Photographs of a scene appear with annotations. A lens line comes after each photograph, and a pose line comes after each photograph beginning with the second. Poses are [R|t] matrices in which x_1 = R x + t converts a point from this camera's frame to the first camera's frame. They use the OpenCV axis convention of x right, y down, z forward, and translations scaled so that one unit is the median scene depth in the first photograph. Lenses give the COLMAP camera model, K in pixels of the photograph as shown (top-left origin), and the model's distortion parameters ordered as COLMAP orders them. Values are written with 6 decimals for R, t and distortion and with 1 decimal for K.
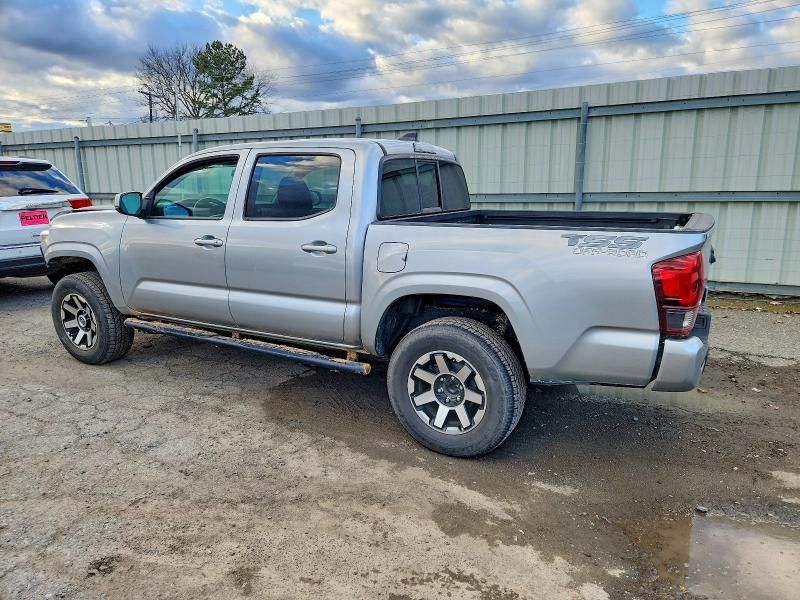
lens RADIAL K [[535.6, 0, 398.1], [0, 535.6, 296.8], [0, 0, 1]] dist [0.069058, -0.065640]
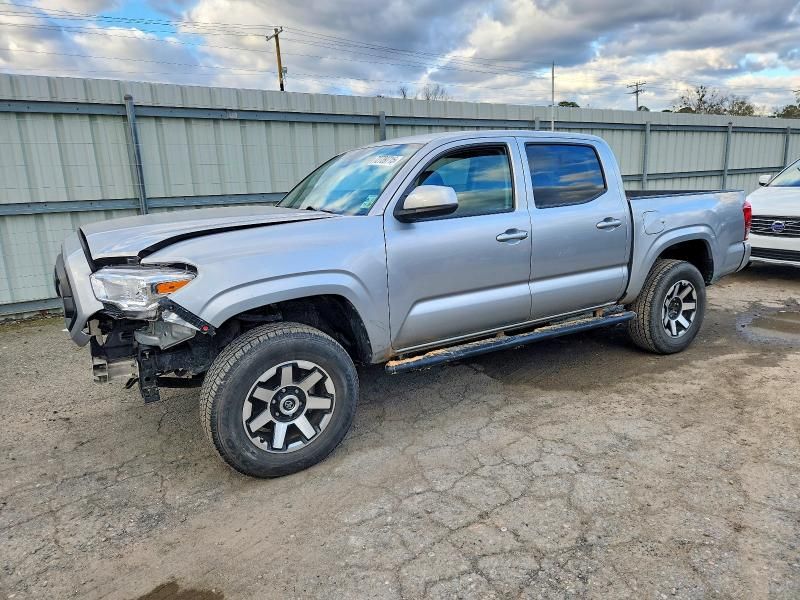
lens RADIAL K [[546.2, 0, 399.4], [0, 546.2, 288.3], [0, 0, 1]] dist [0.071368, -0.075616]
pose [[0.486957, -0.181586, 0.854342, -1.229711], [0.207754, 0.974157, 0.088636, -0.133931], [-0.848358, 0.134331, 0.512098, 0.676937]]
